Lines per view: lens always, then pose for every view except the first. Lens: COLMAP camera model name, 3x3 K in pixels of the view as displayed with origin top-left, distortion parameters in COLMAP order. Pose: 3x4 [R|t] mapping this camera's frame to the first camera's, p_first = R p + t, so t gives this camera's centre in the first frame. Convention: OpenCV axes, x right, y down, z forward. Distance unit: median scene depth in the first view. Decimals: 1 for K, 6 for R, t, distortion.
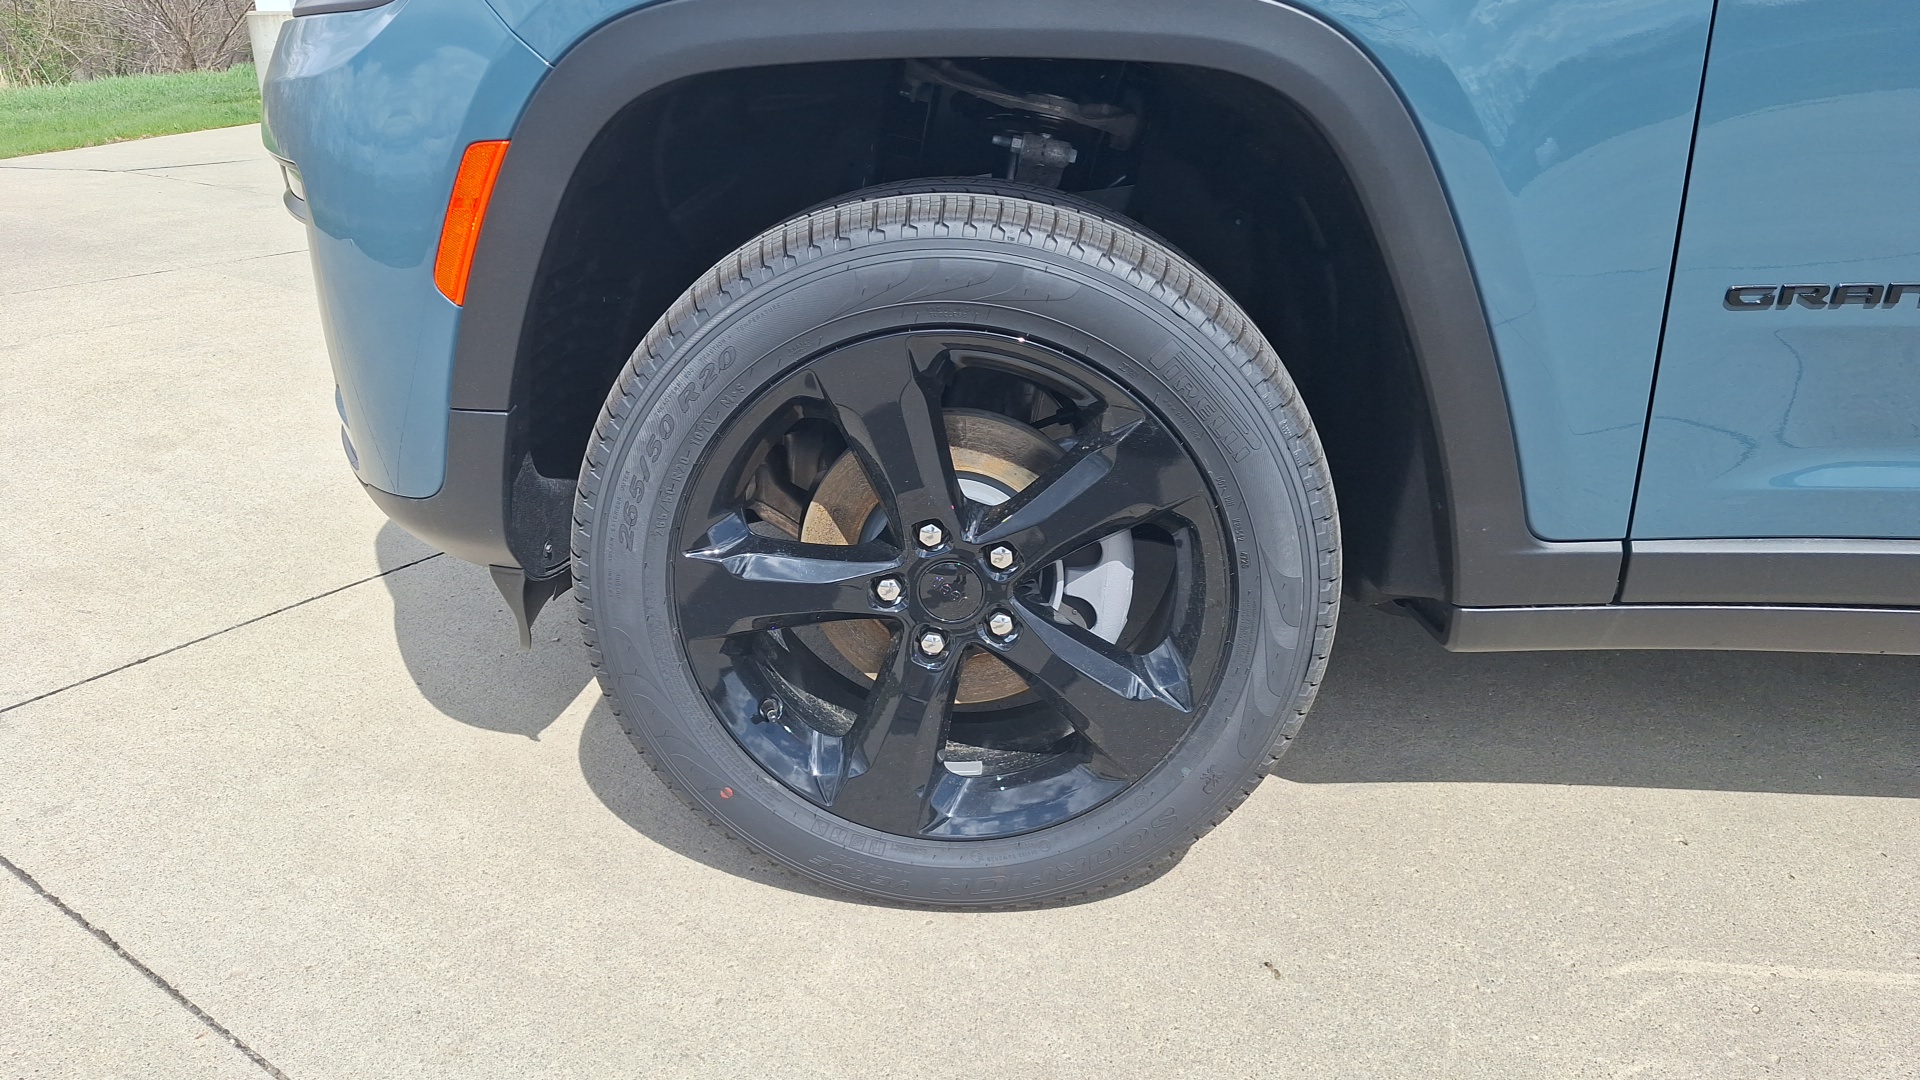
lens RADIAL K [[1323.8, 0, 965.1], [0, 1323.8, 530.0], [0, 0, 1]] dist [0.060364, -0.070696]
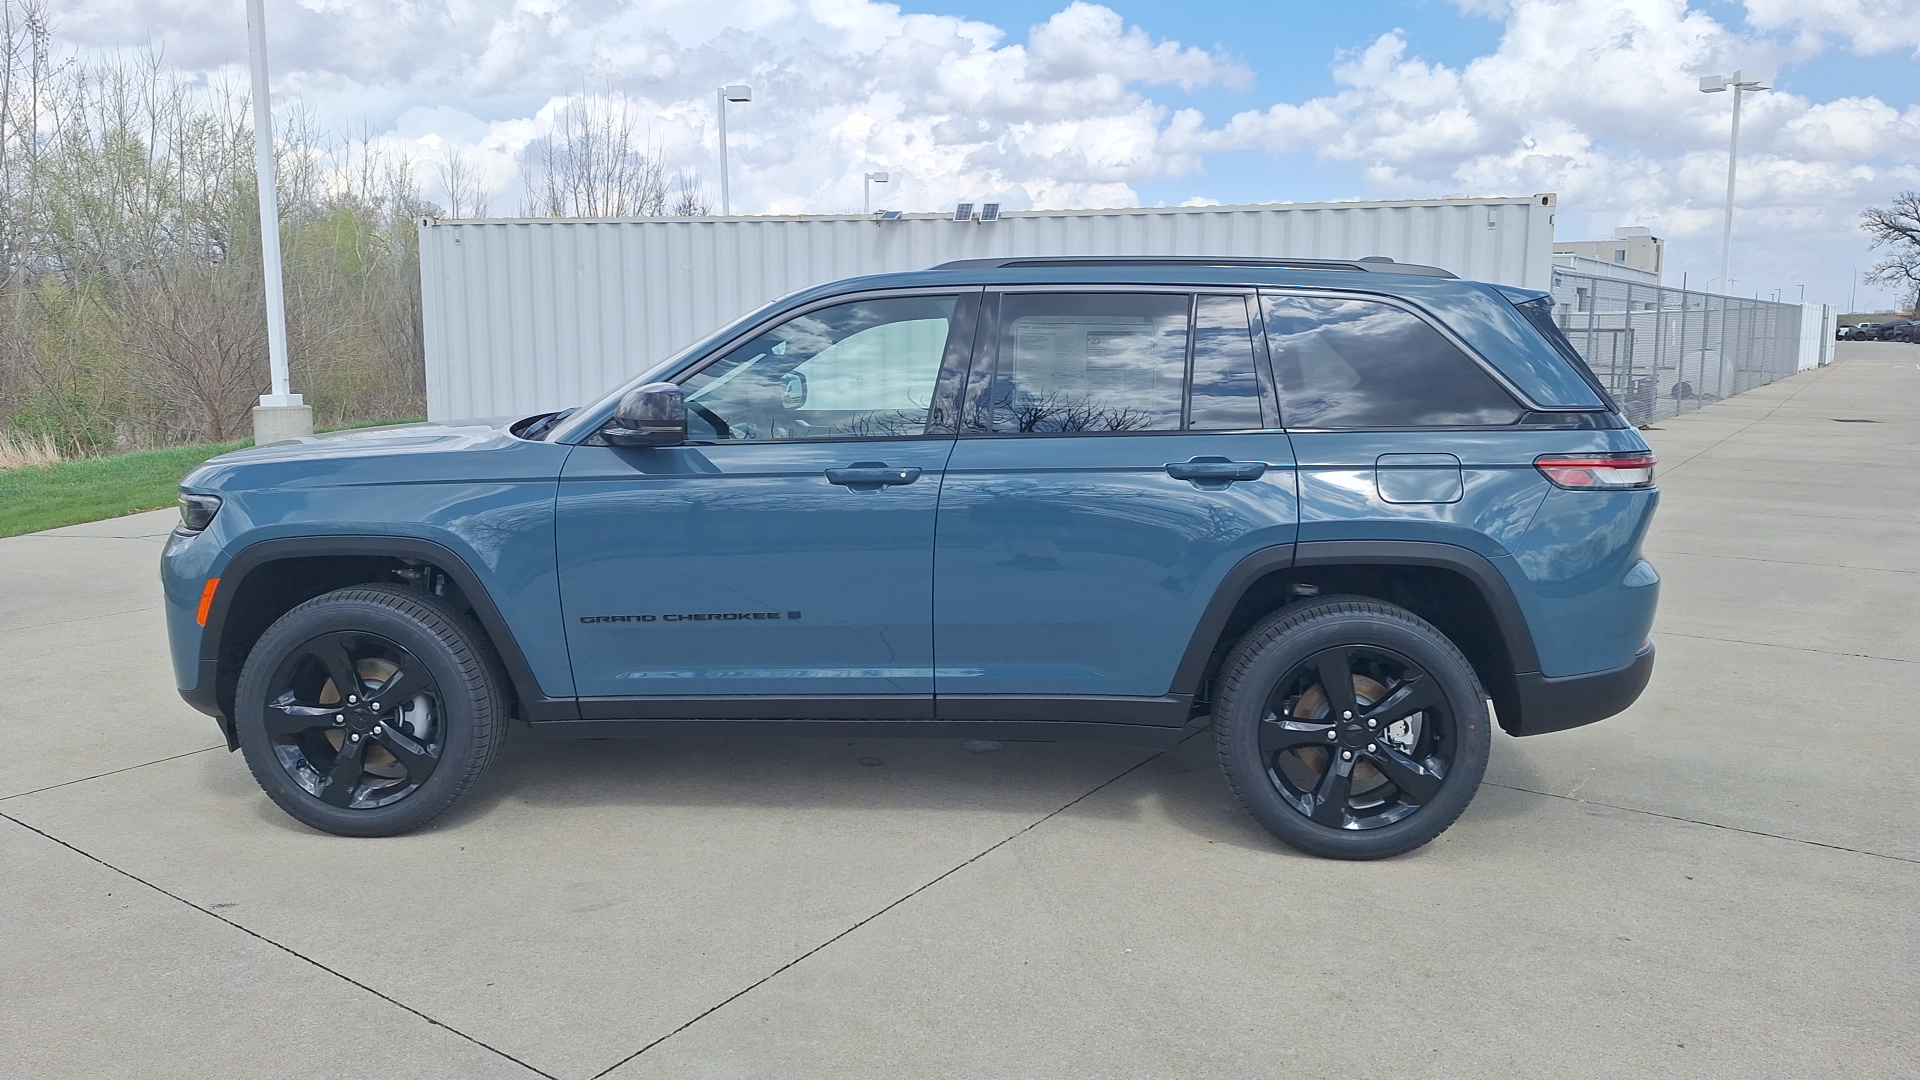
lens RADIAL K [[1323.8, 0, 965.1], [0, 1323.8, 530.0], [0, 0, 1]] dist [0.060364, -0.070696]
pose [[0.999945, -0.010135, -0.002842, 1.367411], [0.009190, 0.972242, -0.233797, 0.351665], [0.005132, 0.233758, 0.972281, -2.034287]]
